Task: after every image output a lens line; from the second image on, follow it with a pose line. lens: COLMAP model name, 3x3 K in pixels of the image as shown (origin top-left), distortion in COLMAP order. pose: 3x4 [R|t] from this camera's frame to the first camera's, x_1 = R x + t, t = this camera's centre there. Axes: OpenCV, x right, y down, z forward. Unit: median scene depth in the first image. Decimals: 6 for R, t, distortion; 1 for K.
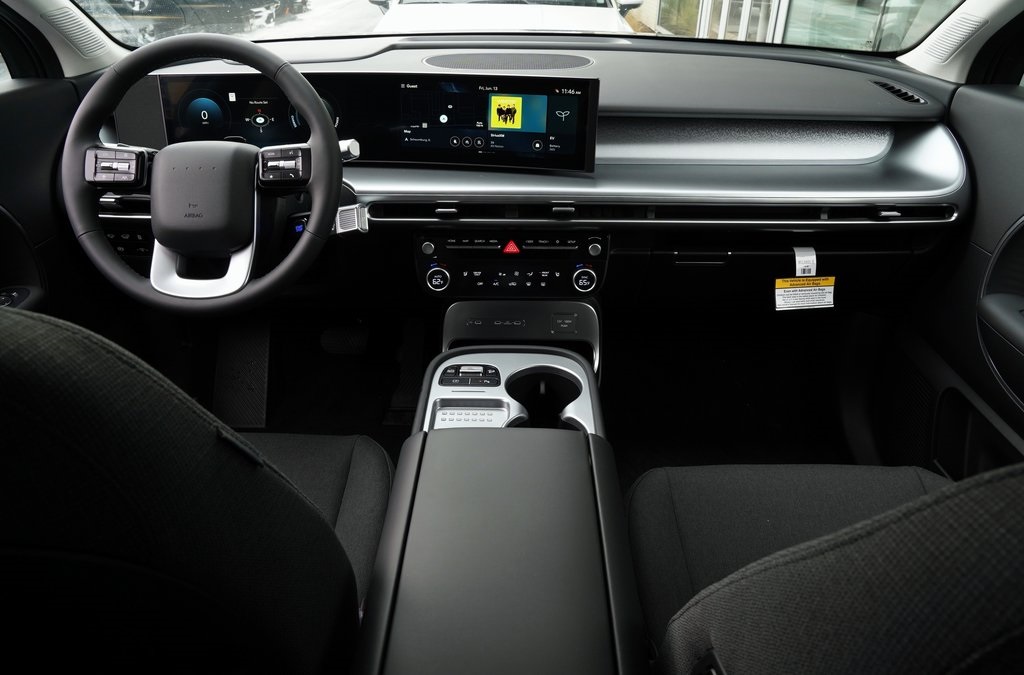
lens RADIAL K [[718.5, 0, 515.9], [0, 718.5, 330.7], [0, 0, 1]] dist [-0.104099, 0.058344]
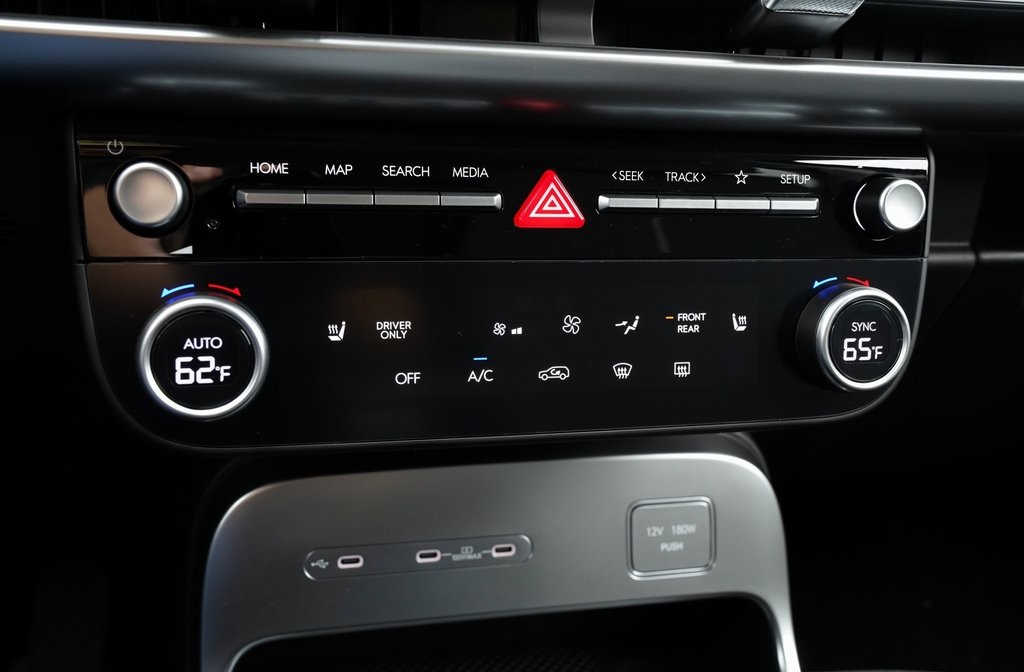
lens RADIAL K [[1043.6, 0, 521.4], [0, 1043.6, 335.6], [0, 0, 1]] dist [-0.028994, 0.000000]
pose [[0.963430, -0.032219, 0.266016, -0.102108], [0.084366, 0.978729, -0.187008, -0.018294], [-0.254332, 0.202612, 0.945655, 0.725509]]
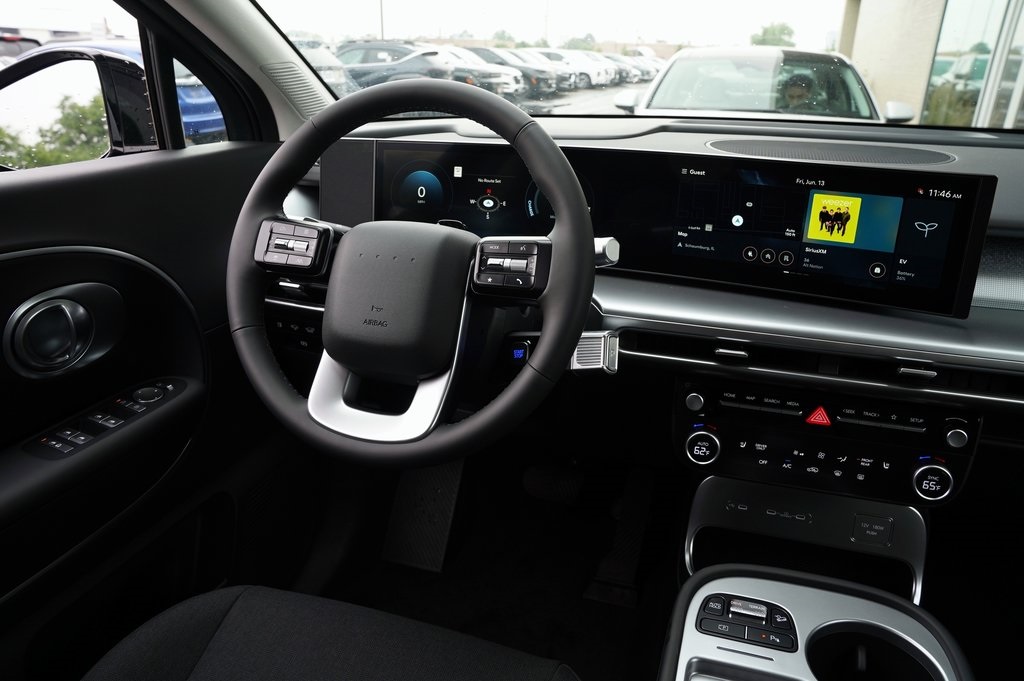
lens RADIAL K [[718.5, 0, 511.5], [0, 718.5, 342.1], [0, 0, 1]] dist [-0.104099, 0.058344]
pose [[0.949949, 0.112914, -0.291285, -0.096880], [-0.149553, 0.982982, -0.106683, -0.072519], [0.274281, 0.144906, 0.950669, 0.293243]]
